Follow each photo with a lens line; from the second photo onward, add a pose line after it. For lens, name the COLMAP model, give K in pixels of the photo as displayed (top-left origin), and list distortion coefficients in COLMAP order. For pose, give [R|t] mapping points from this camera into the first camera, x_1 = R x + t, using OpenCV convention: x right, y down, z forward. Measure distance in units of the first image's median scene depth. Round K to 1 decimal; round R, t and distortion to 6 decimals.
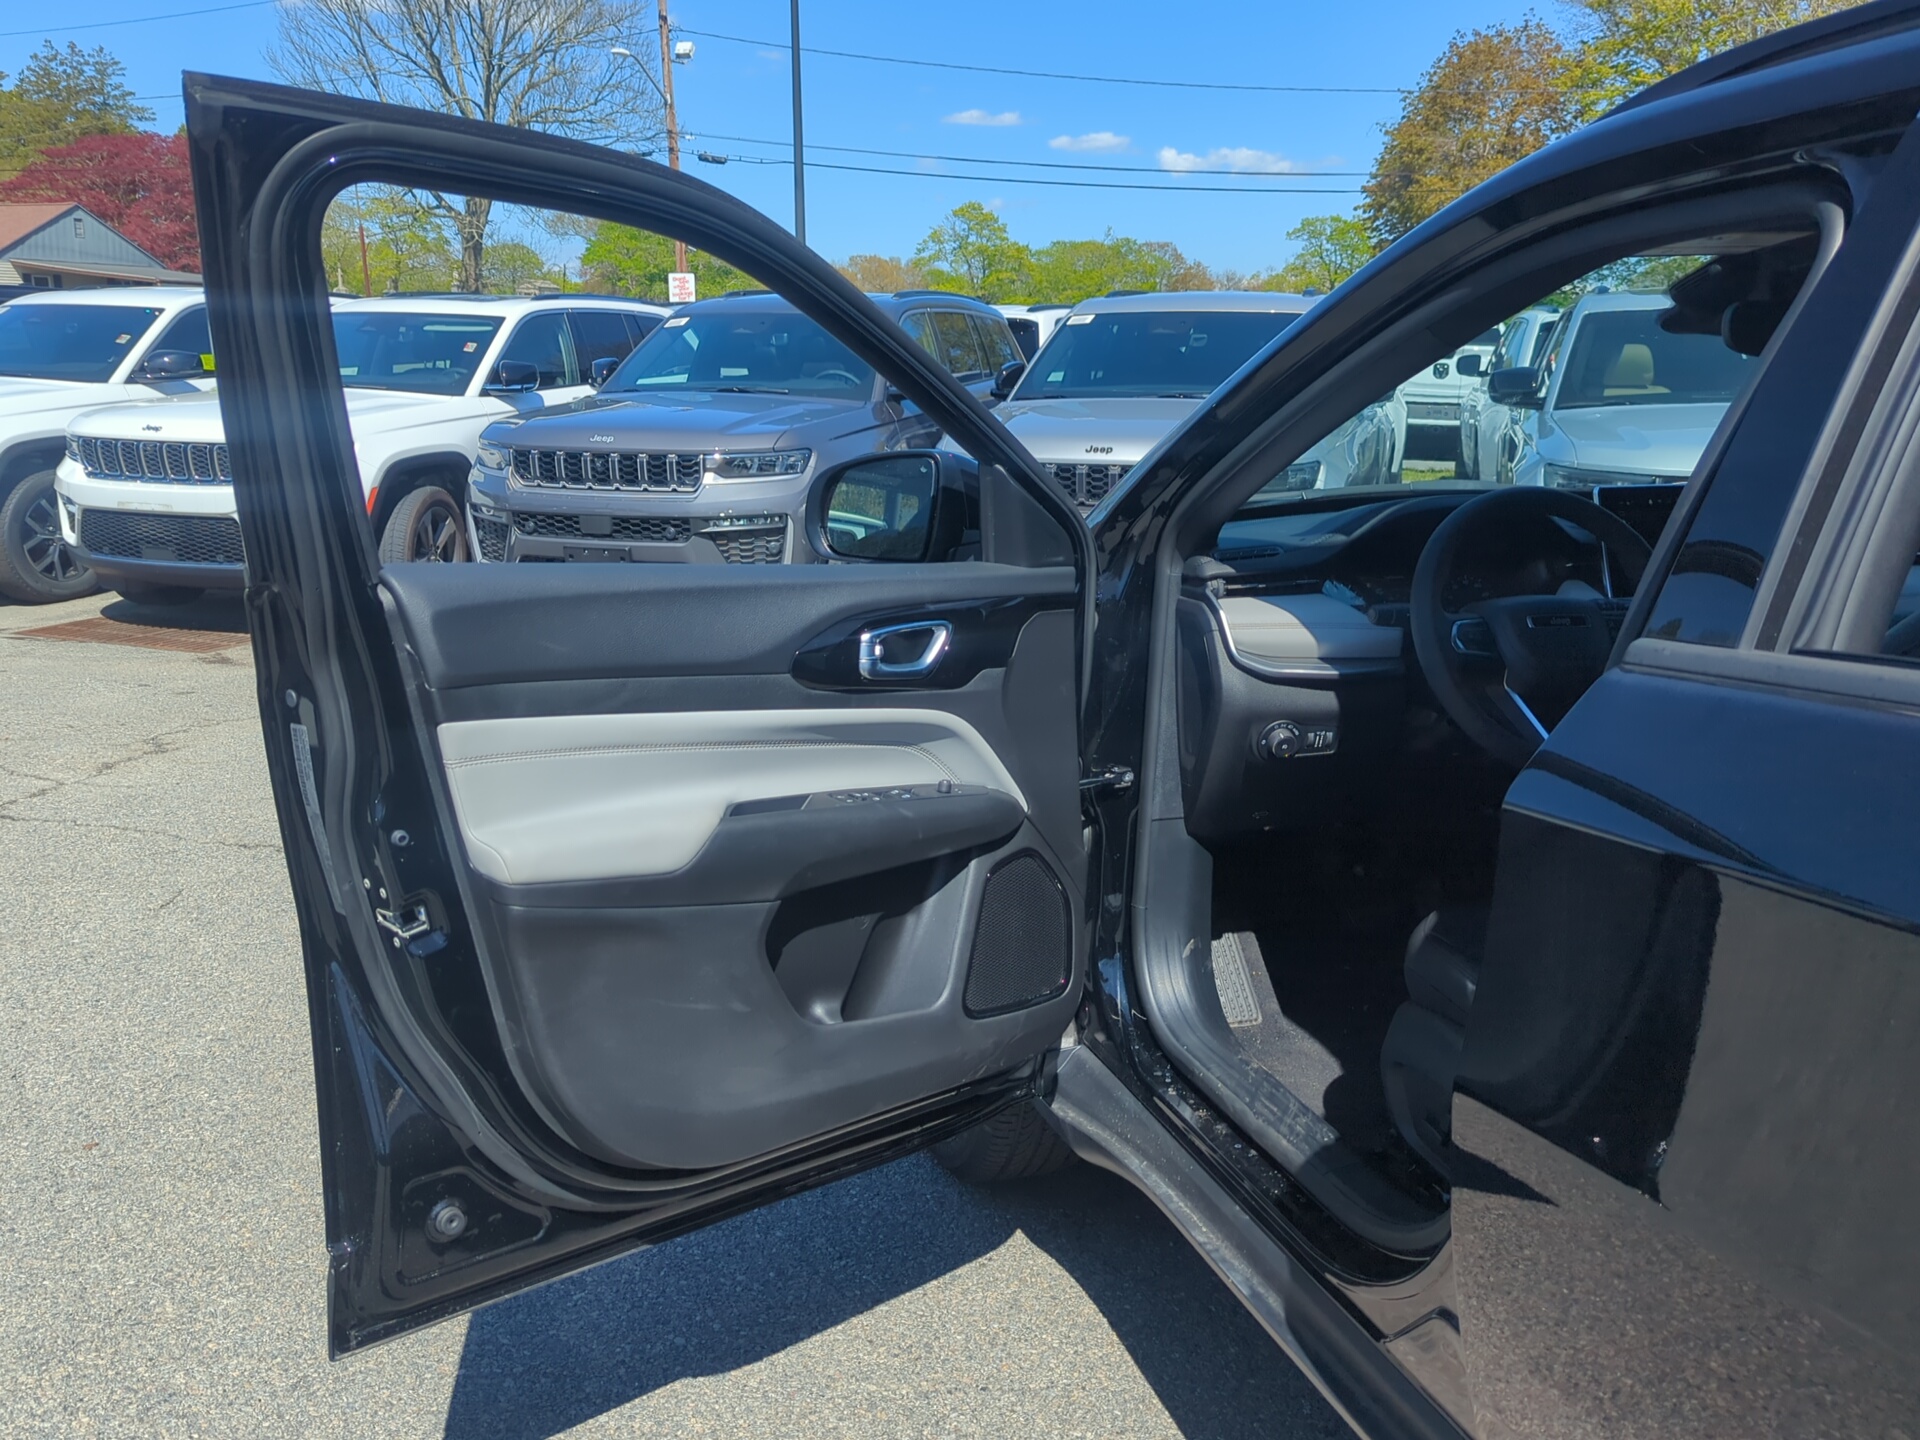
lens RADIAL K [[1565.2, 0, 976.5], [0, 1565.2, 696.3], [0, 0, 1]] dist [0.059564, -0.062571]
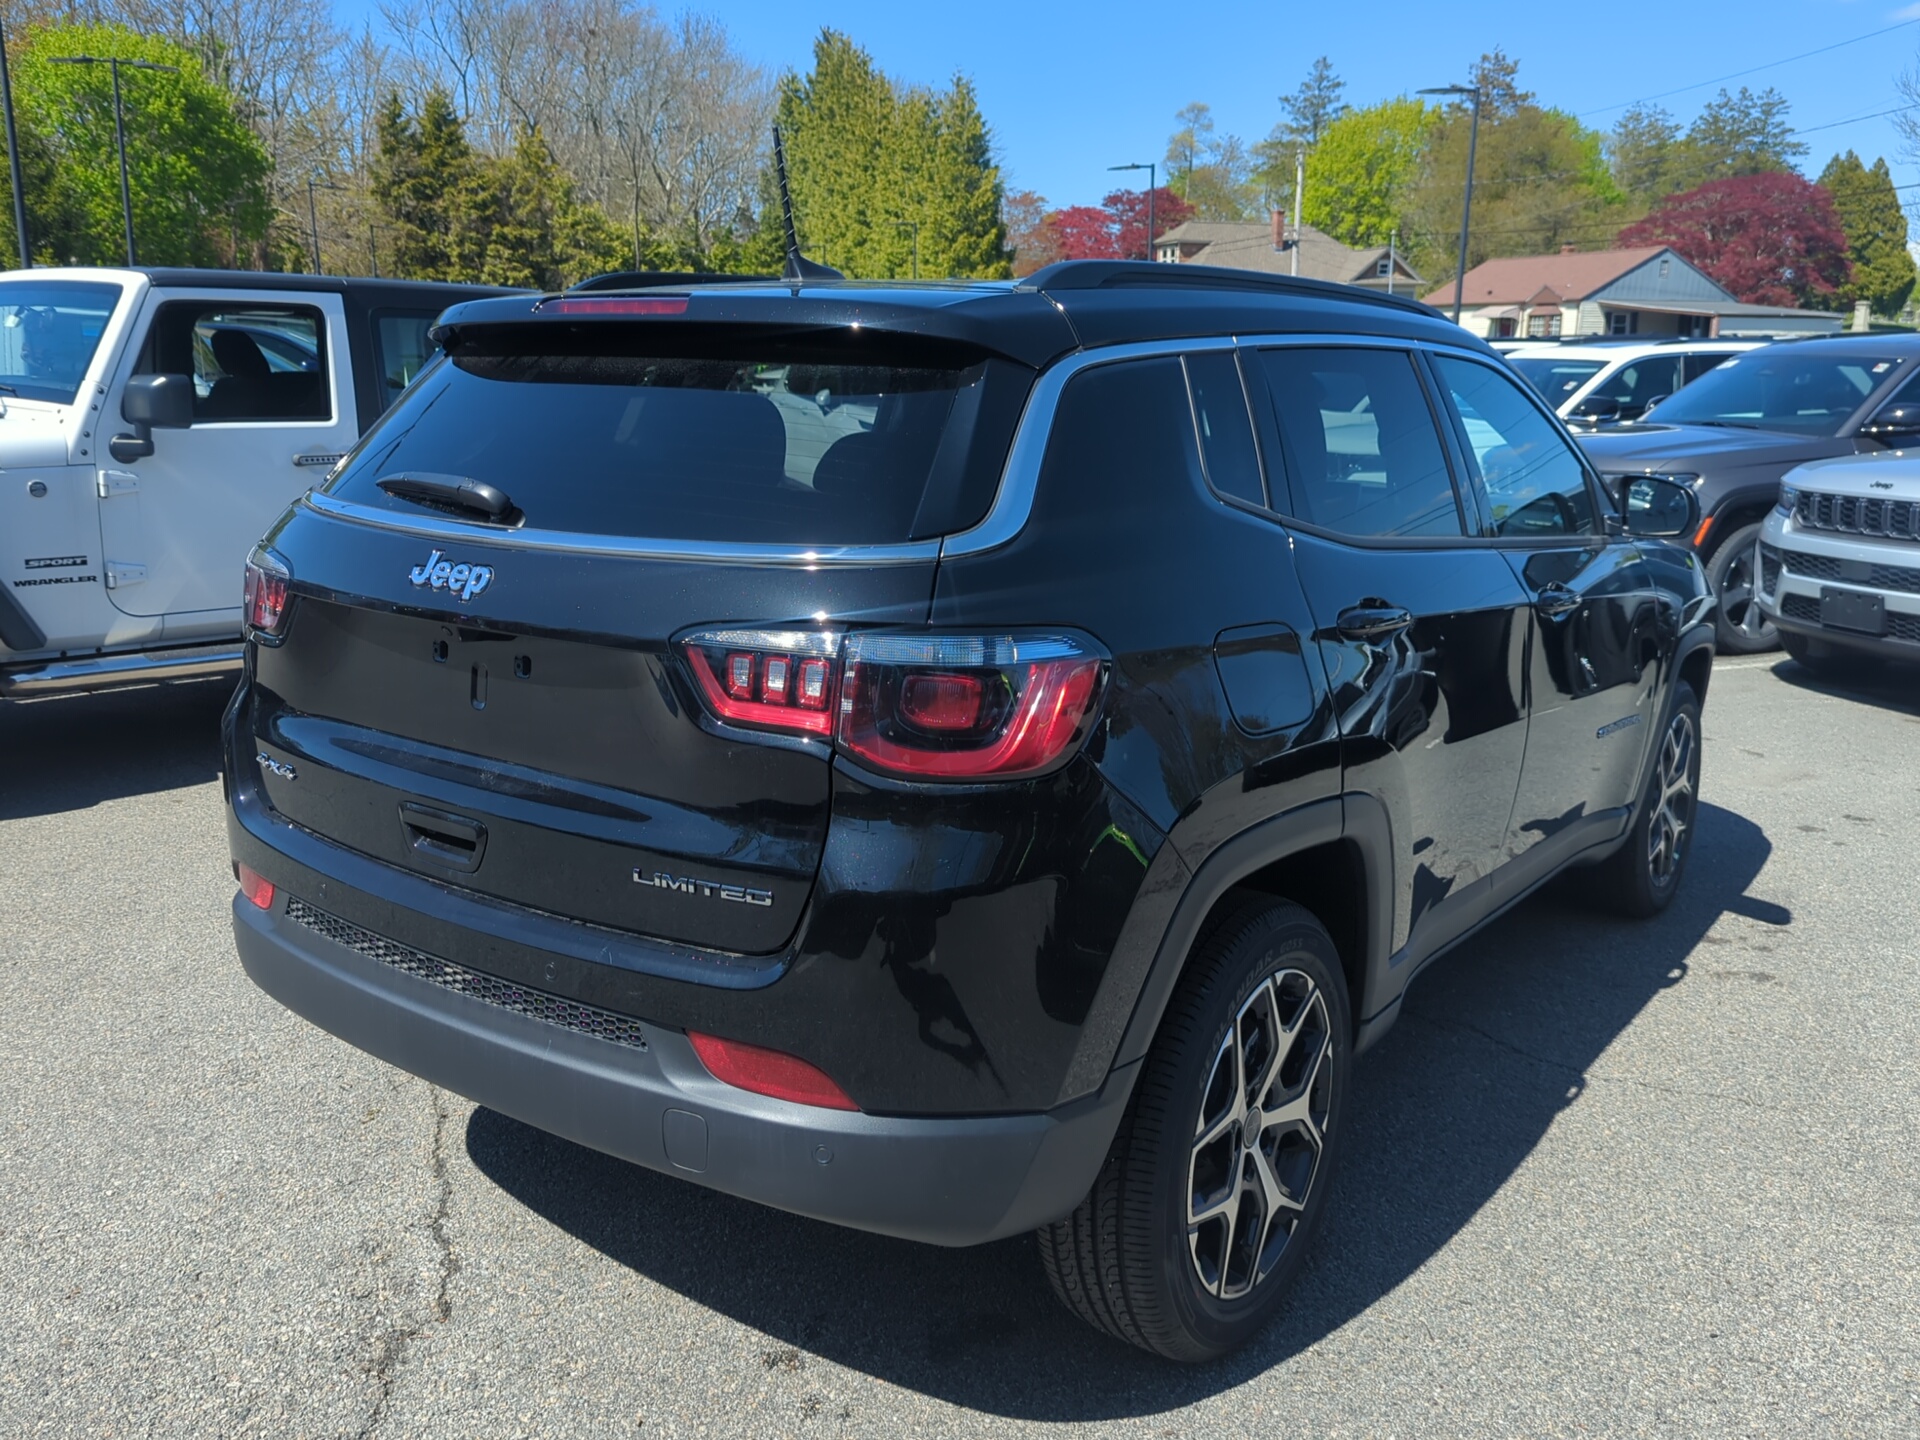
lens RADIAL K [[1566.1, 0, 969.1], [0, 1566.1, 684.0], [0, 0, 1]] dist [0.052013, -0.038116]
pose [[0.587646, 0.159896, -0.793162, 0.110918], [-0.178606, 0.981733, 0.065583, 0.003776], [0.789159, 0.103124, 0.605470, -0.029340]]
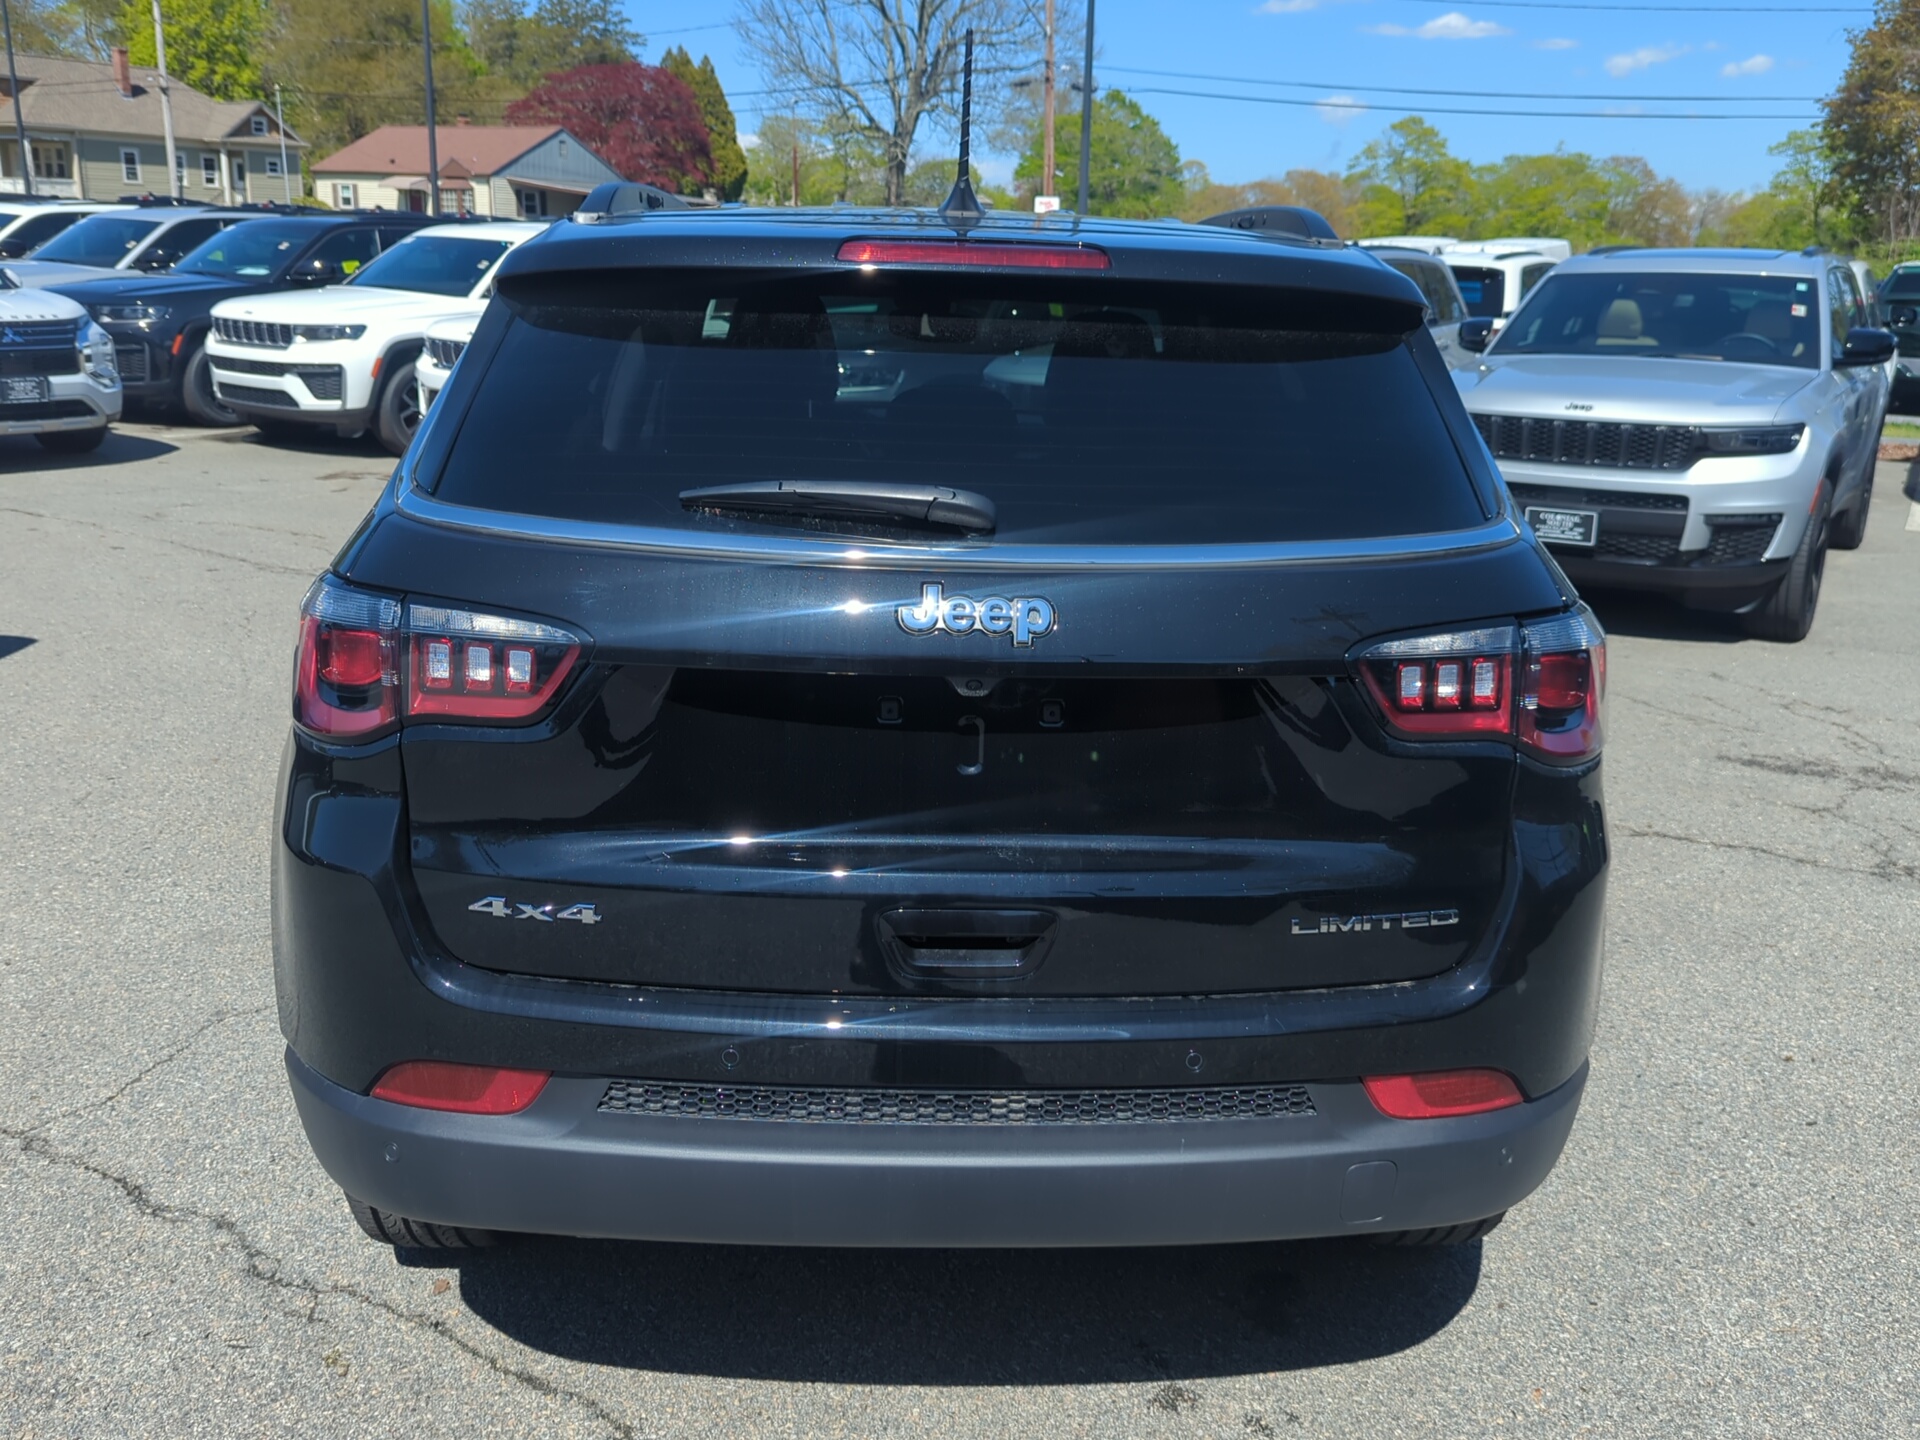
lens RADIAL K [[1565.2, 0, 979.4], [0, 1565.2, 693.1], [0, 0, 1]] dist [0.059564, -0.062571]
pose [[0.964300, 0.090252, -0.248958, 0.063154], [-0.078168, 0.995250, 0.058027, 0.006846], [0.253013, -0.036495, 0.966774, -0.053710]]
